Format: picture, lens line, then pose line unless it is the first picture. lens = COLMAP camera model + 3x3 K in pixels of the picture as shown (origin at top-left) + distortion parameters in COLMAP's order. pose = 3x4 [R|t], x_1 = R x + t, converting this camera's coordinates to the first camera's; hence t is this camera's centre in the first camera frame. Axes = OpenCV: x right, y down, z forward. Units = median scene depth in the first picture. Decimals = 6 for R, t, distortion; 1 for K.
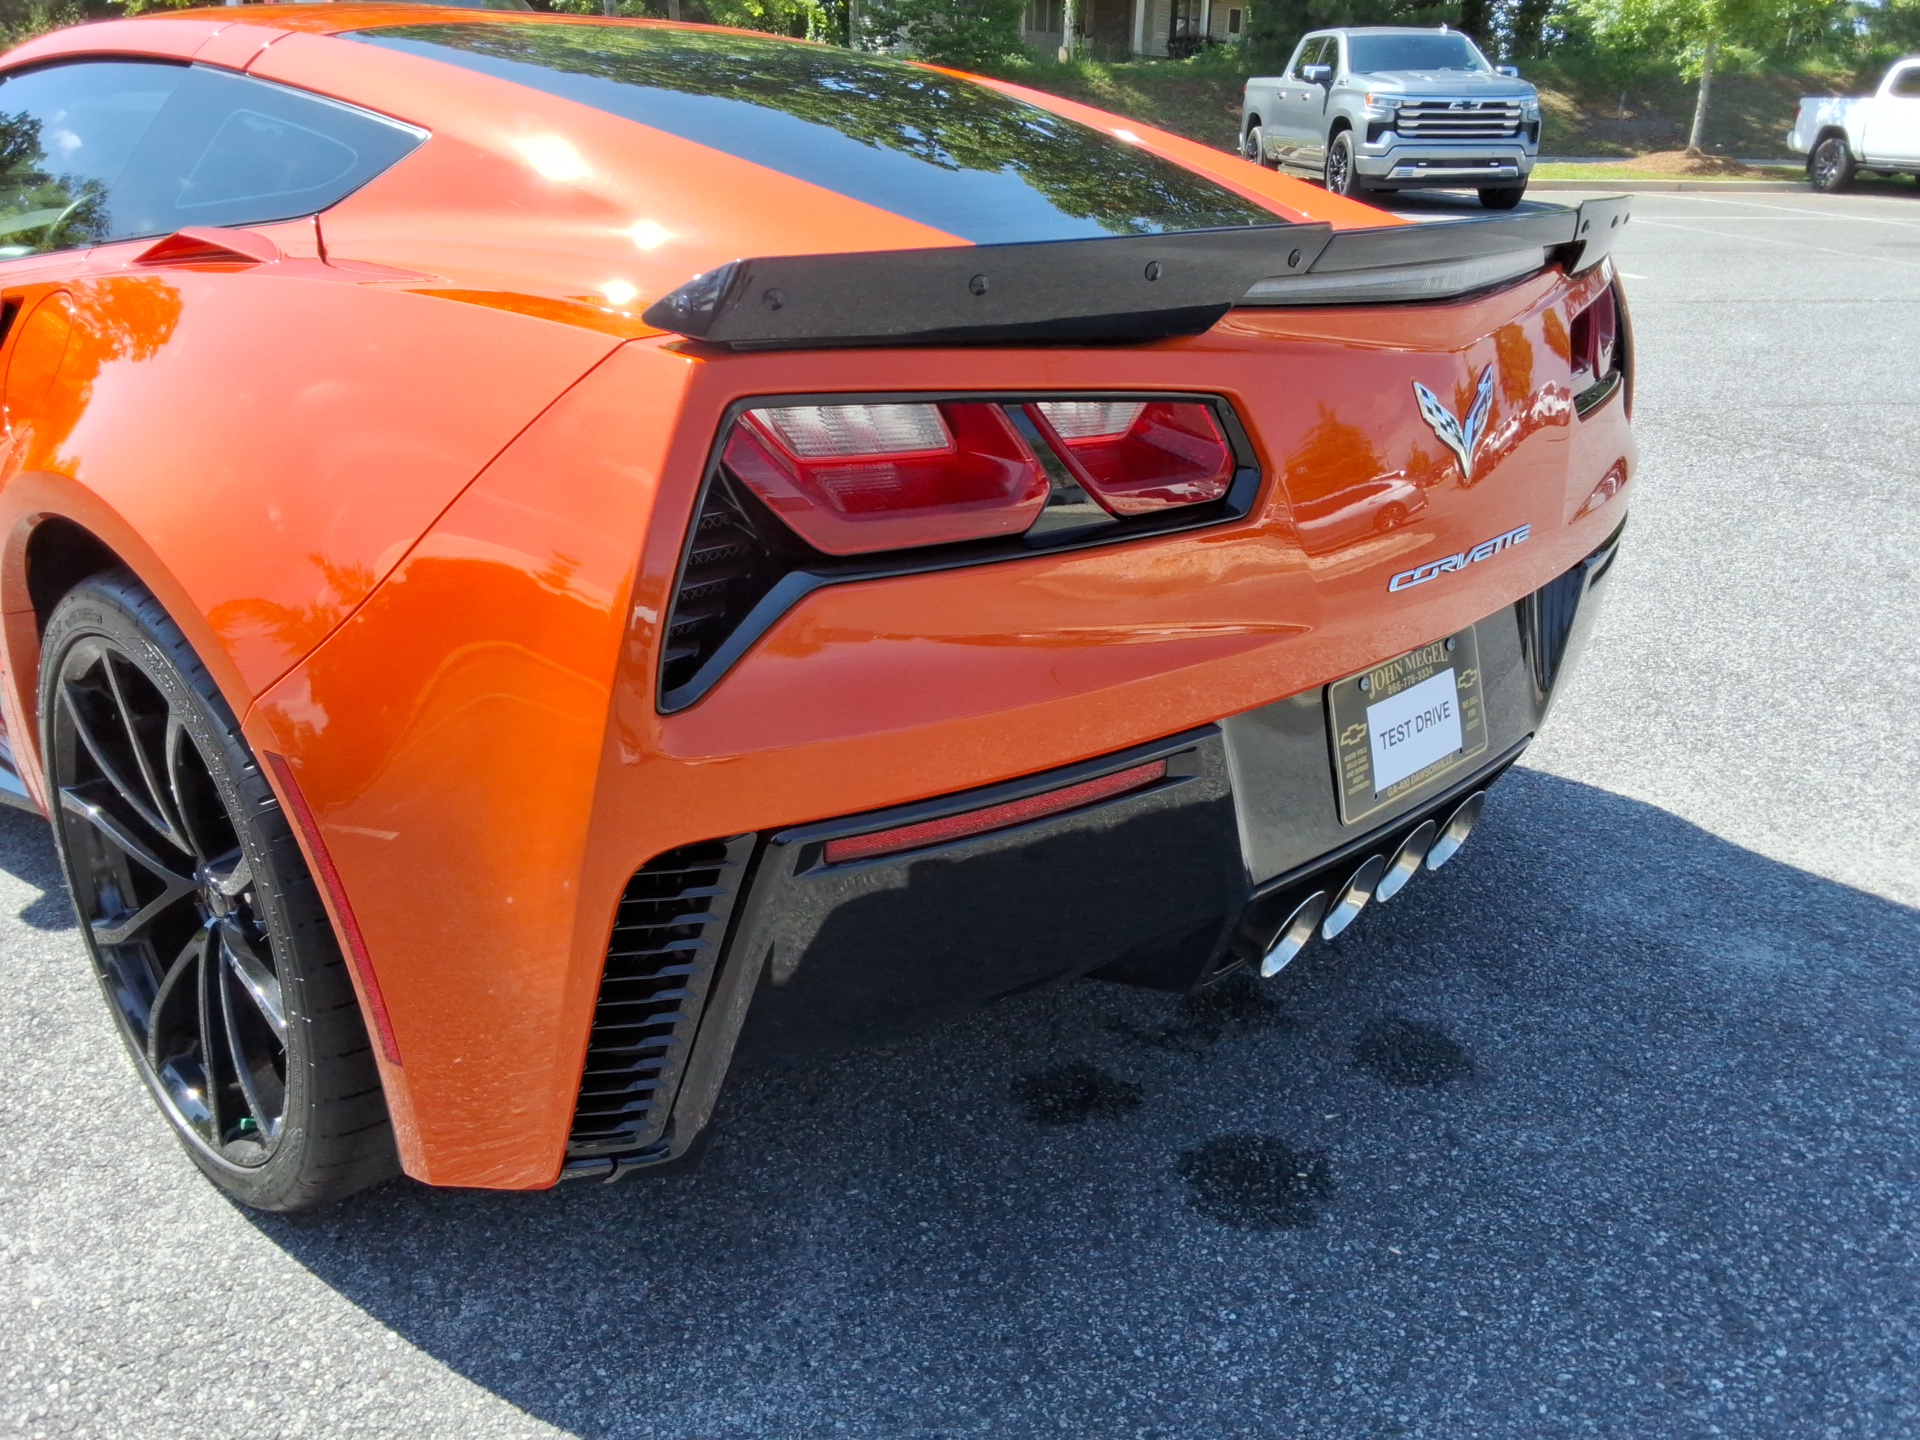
lens RADIAL K [[1544.5, 0, 972.9], [0, 1544.5, 706.9], [0, 0, 1]] dist [0.093707, -0.145680]
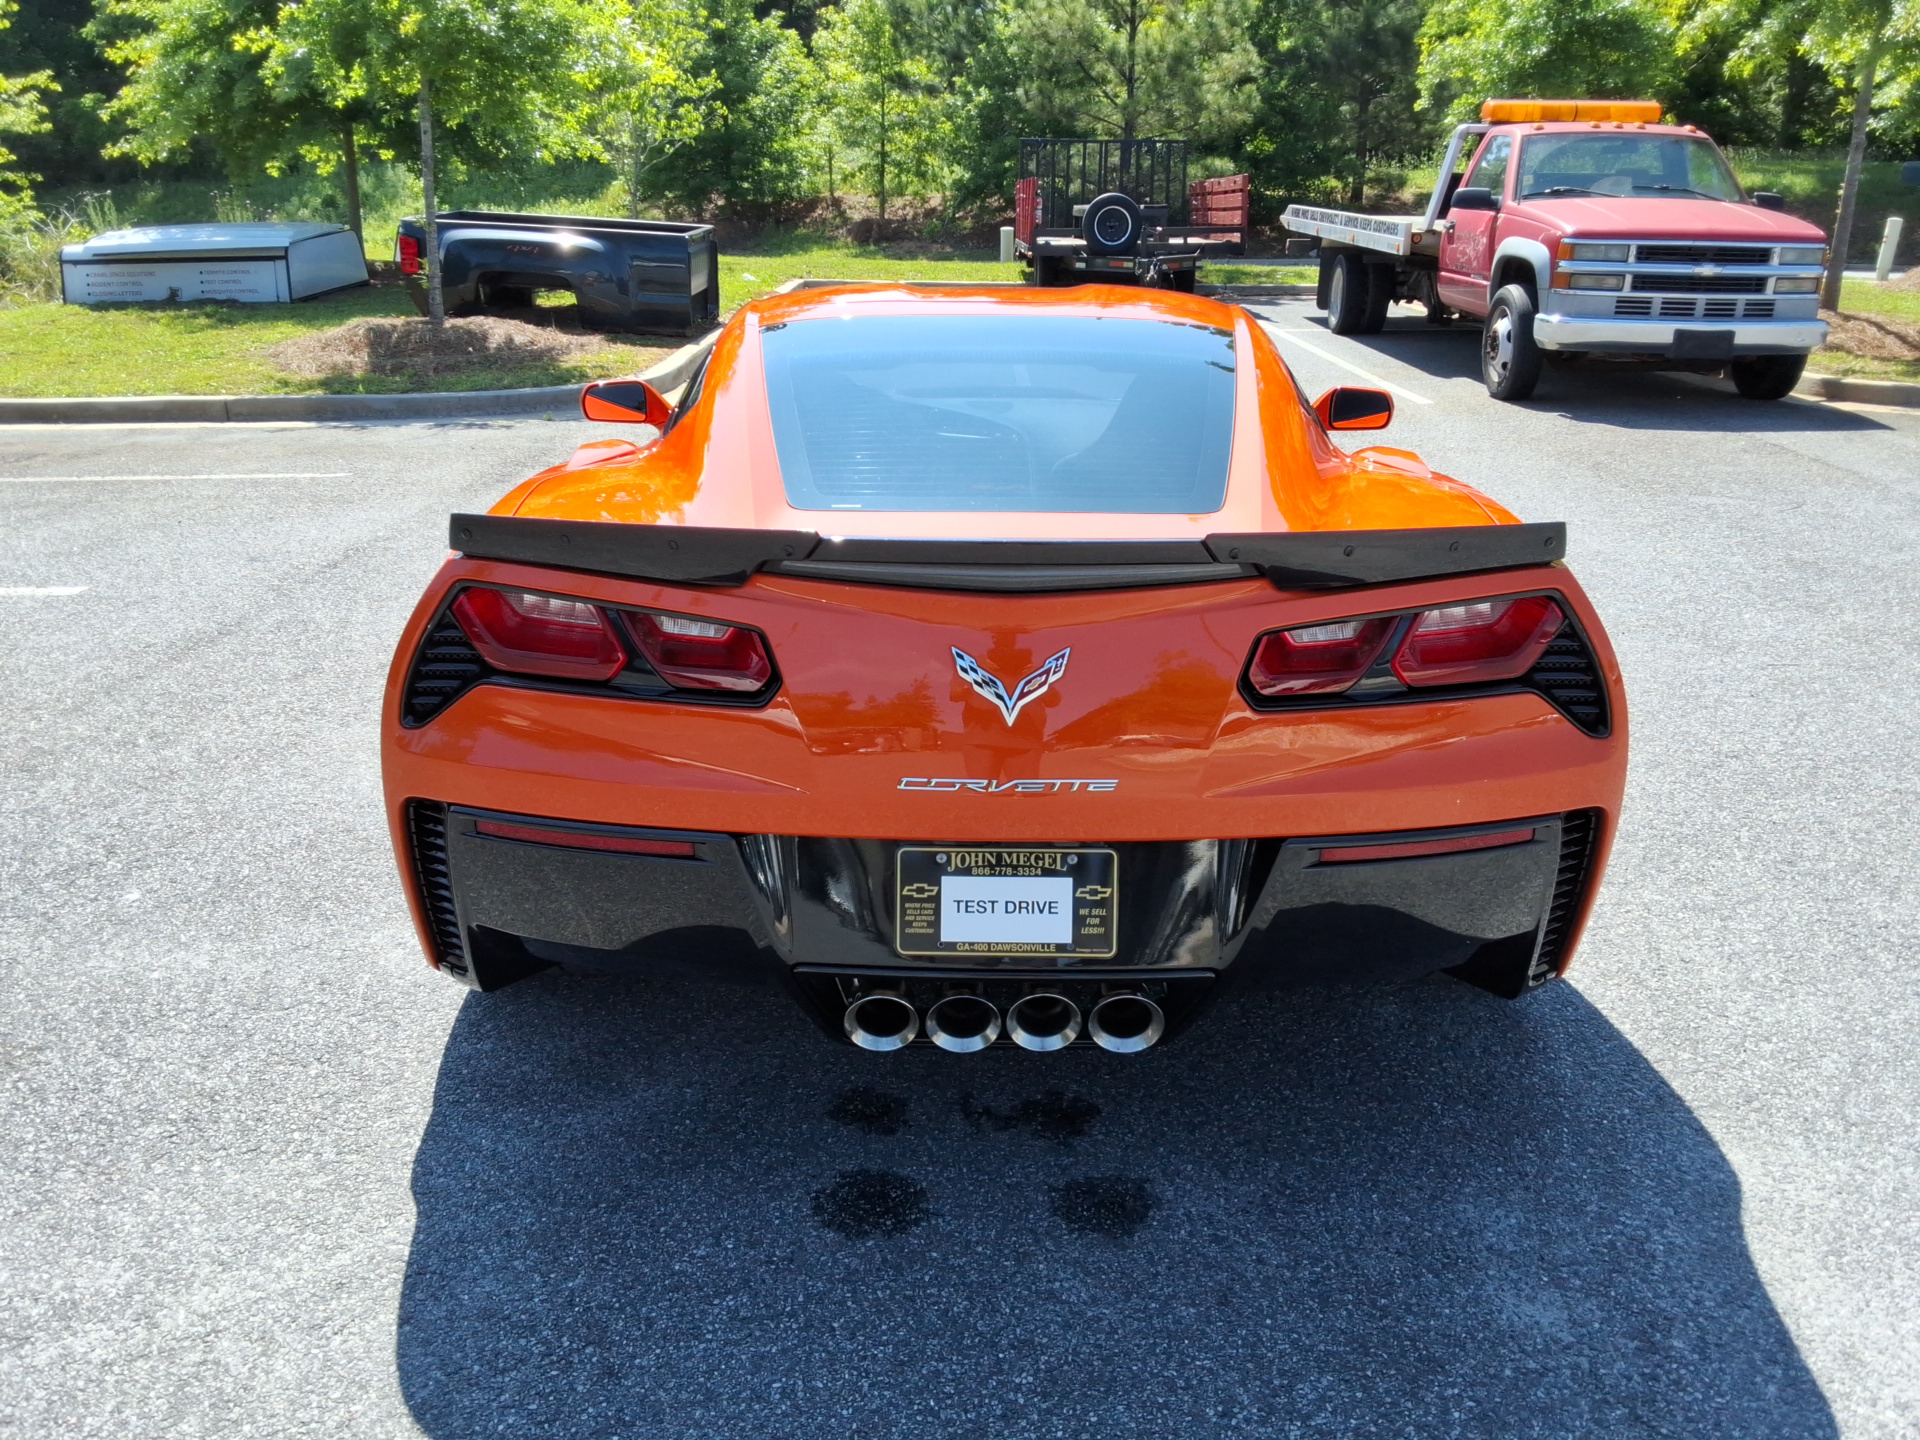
lens RADIAL K [[1544.5, 0, 967.0], [0, 1544.5, 691.7], [0, 0, 1]] dist [0.093707, -0.145680]
pose [[0.685036, 0.211462, -0.697144, 0.960584], [-0.258440, 0.965246, 0.038833, -0.173535], [0.681128, 0.153568, 0.715878, 0.027011]]
